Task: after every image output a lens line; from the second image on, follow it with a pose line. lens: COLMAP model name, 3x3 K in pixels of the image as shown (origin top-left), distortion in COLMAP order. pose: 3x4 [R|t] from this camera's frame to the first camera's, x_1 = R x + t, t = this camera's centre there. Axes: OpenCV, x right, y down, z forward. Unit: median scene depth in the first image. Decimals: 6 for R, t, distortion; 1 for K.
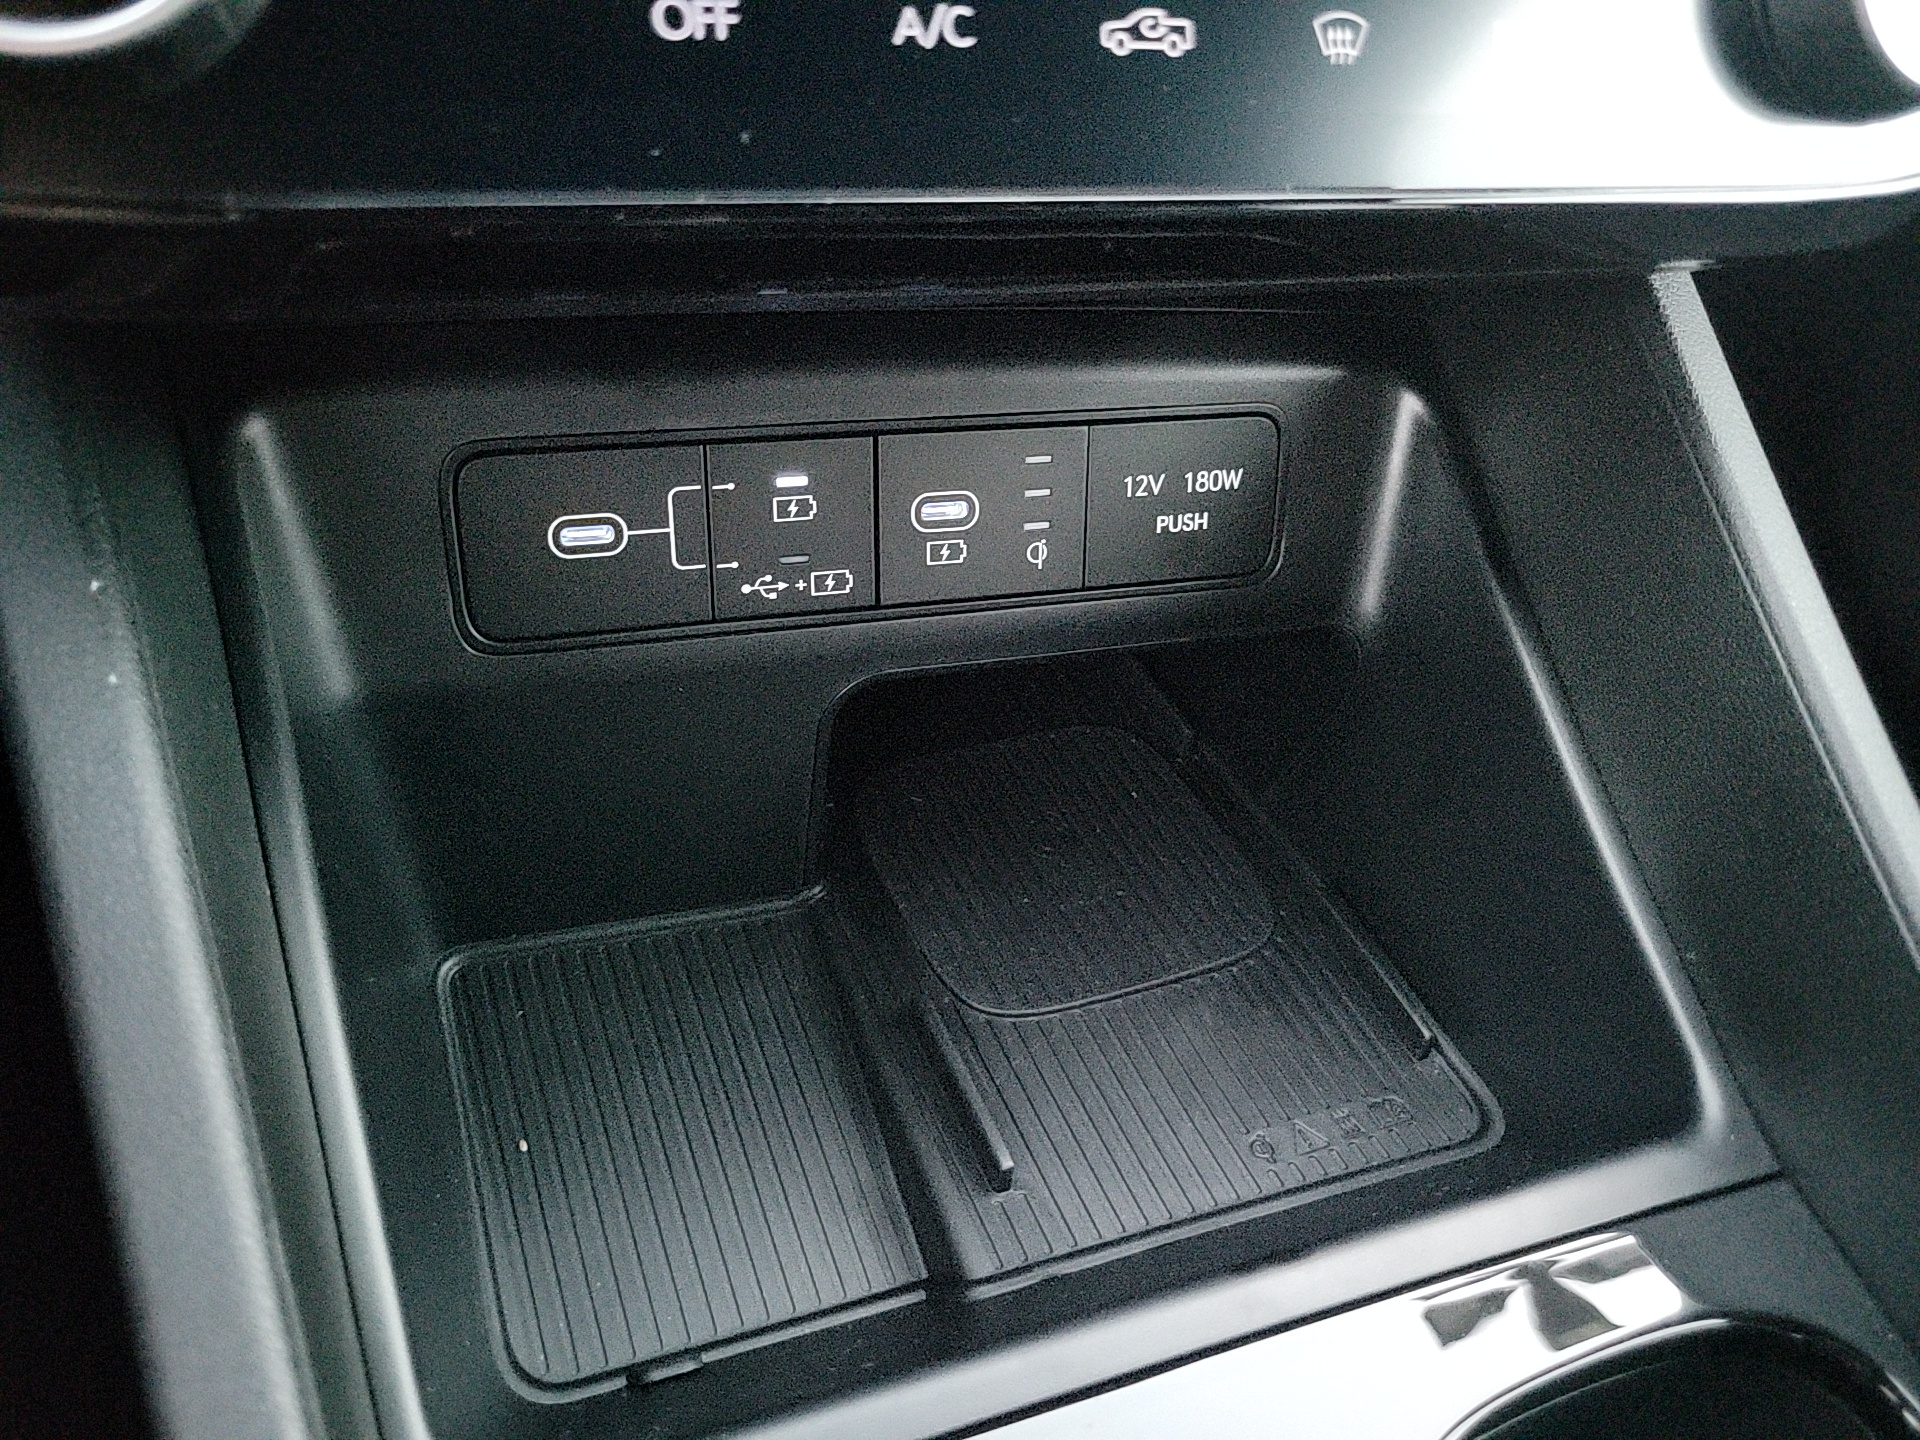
lens RADIAL K [[1478.5, 0, 969.6], [0, 1478.5, 712.9], [0, 0, 1]] dist [0.032029, -0.015007]
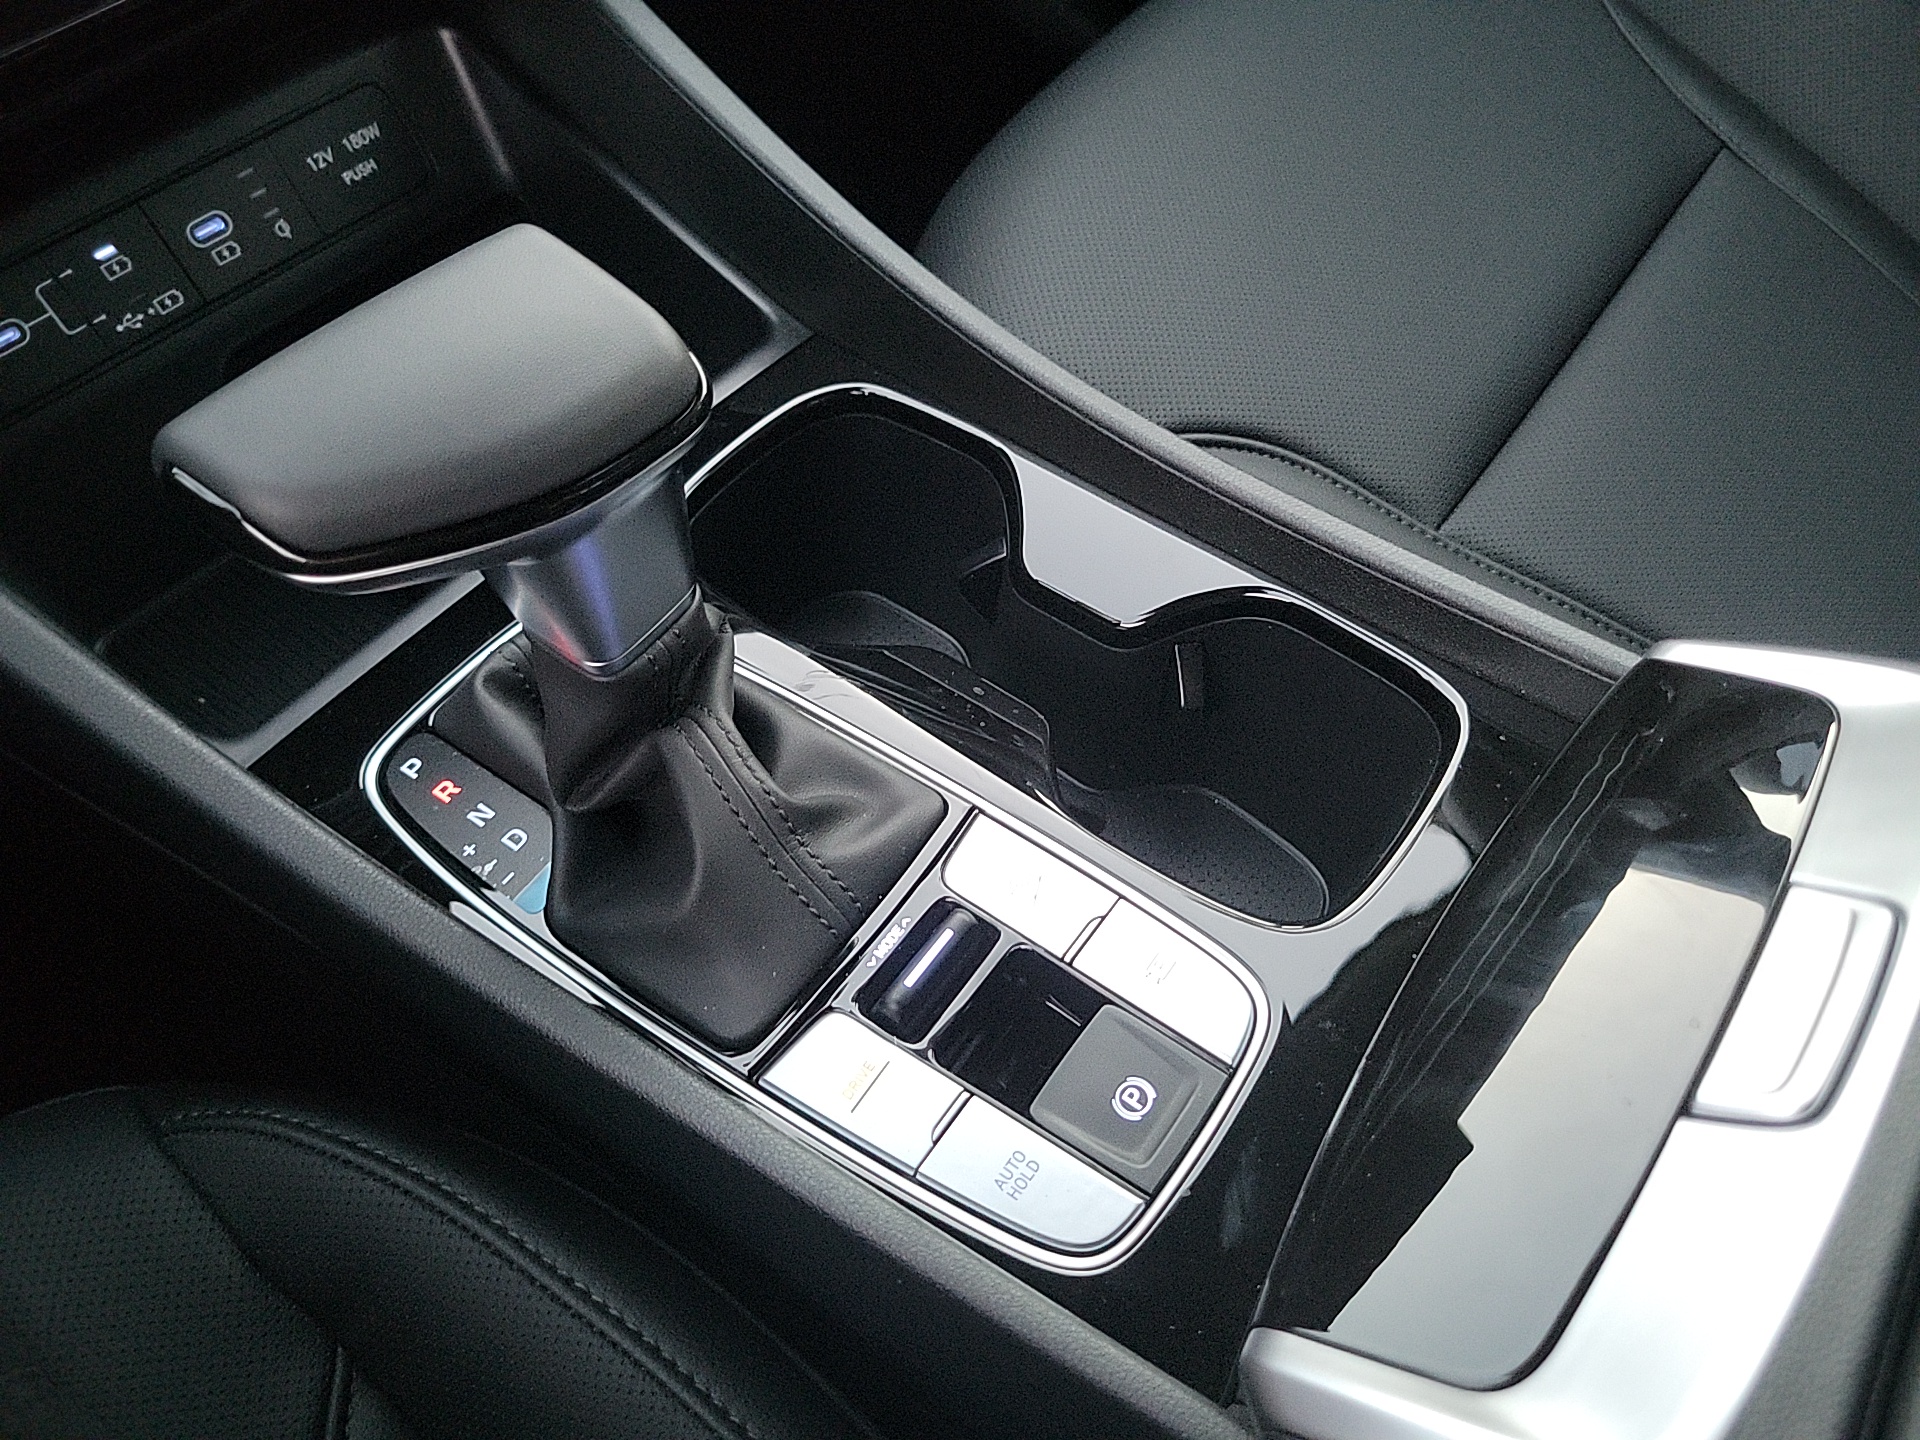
lens RADIAL K [[1478.5, 0, 943.7], [0, 1478.5, 704.3], [0, 0, 1]] dist [0.032029, -0.015007]
pose [[0.838191, -0.521351, 0.160091, 0.122693], [0.490006, 0.848789, 0.198625, 0.369330], [-0.239437, -0.088040, 0.966912, -0.795116]]
